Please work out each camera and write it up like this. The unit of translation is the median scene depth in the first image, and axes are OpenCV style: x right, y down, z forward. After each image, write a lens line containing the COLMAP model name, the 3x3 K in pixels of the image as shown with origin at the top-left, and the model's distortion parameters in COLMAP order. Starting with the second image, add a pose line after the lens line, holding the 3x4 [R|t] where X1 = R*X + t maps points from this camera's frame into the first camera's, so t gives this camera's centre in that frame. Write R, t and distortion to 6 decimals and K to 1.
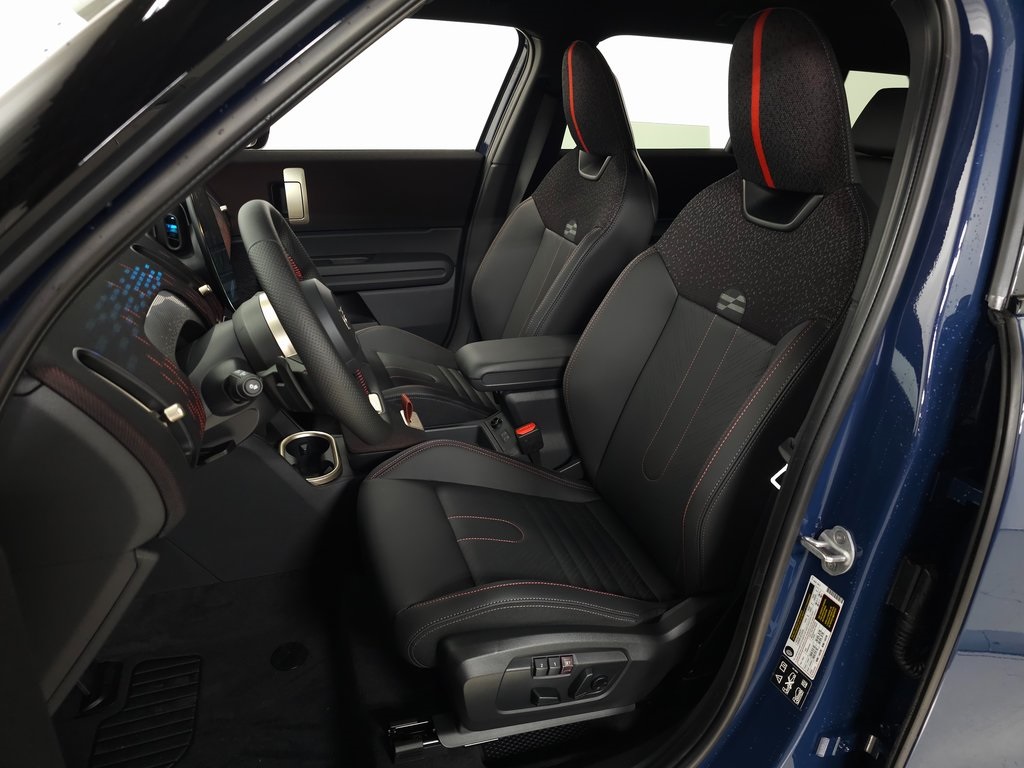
lens RADIAL K [[687.5, 0, 513.3], [0, 687.5, 389.2], [0, 0, 1]] dist [0.040515, -0.031385]
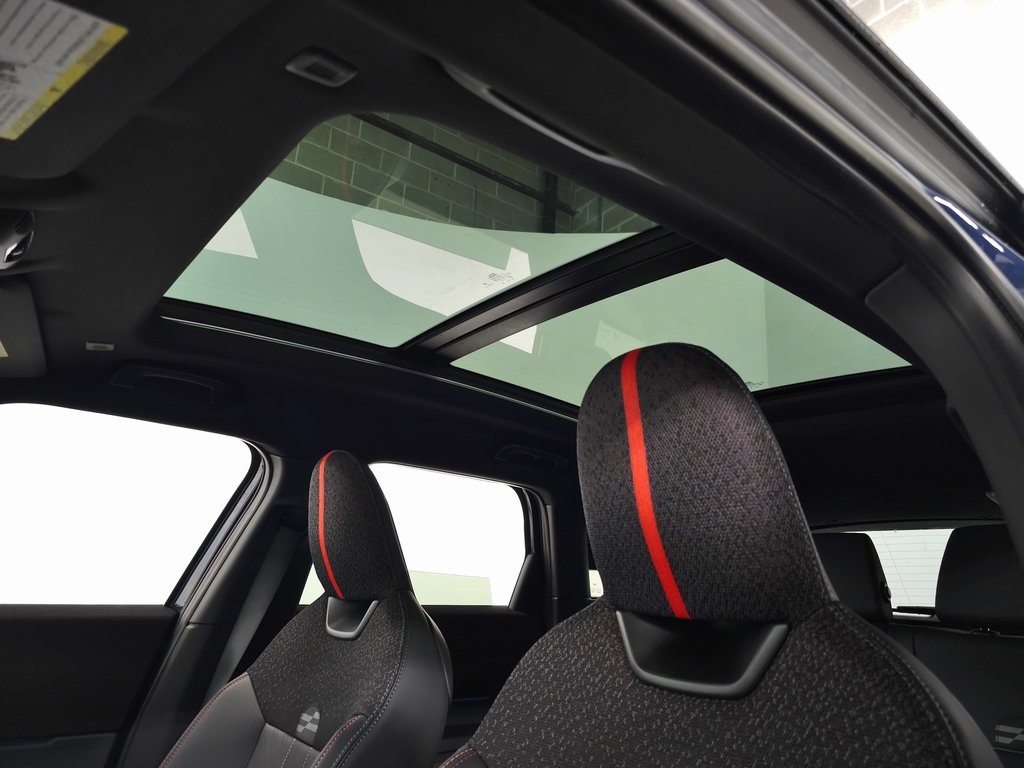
lens RADIAL K [[687.5, 0, 518.8], [0, 687.5, 381.5], [0, 0, 1]] dist [0.040515, -0.031385]
pose [[0.936761, 0.106904, 0.333241, 0.021504], [0.128981, 0.779714, -0.612707, -0.069083], [-0.325333, 0.616942, 0.716617, 0.321923]]
